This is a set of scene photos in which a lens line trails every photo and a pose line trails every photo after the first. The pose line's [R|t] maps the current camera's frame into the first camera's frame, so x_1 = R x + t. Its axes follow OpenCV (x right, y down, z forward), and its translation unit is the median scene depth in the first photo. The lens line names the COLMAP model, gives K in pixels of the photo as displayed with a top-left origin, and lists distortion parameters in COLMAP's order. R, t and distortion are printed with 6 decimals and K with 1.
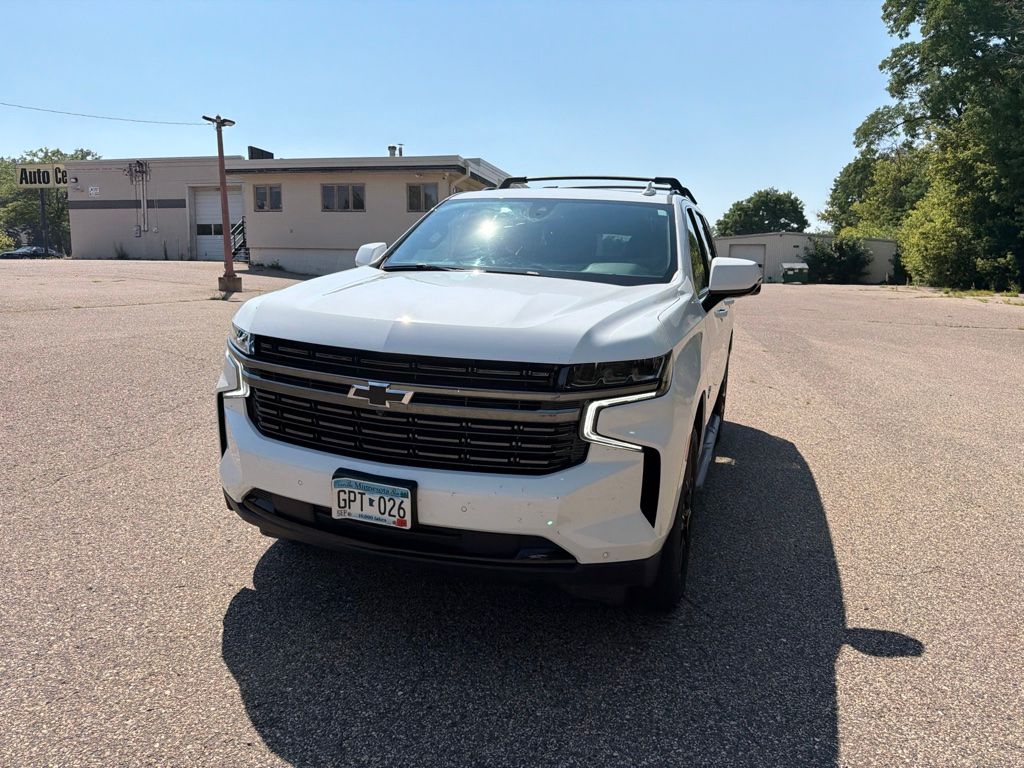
lens RADIAL K [[720.9, 0, 512.6], [0, 720.9, 369.2], [0, 0, 1]] dist [0.025192, -0.032471]
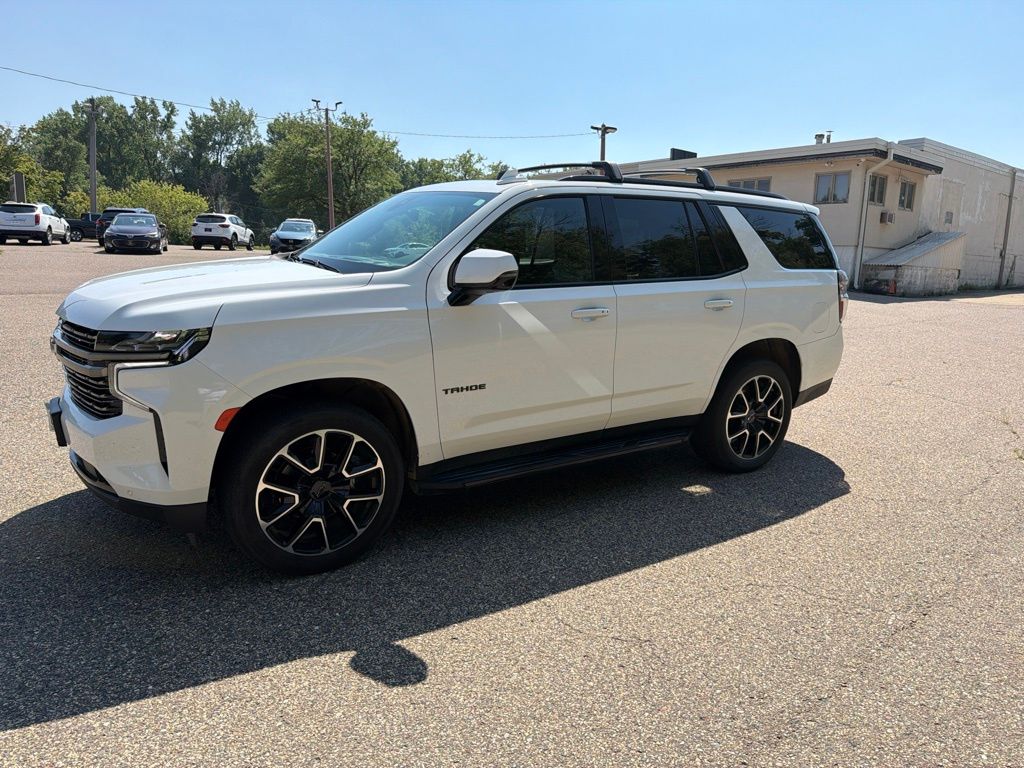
lens RADIAL K [[710.7, 0, 507.2], [0, 710.7, 388.2], [0, 0, 1]] dist [0.075325, -0.111710]
pose [[0.799119, 0.111896, -0.590668, 0.713486], [-0.095240, 0.993681, 0.059391, -0.025466], [0.593581, 0.008795, 0.804726, 0.221738]]
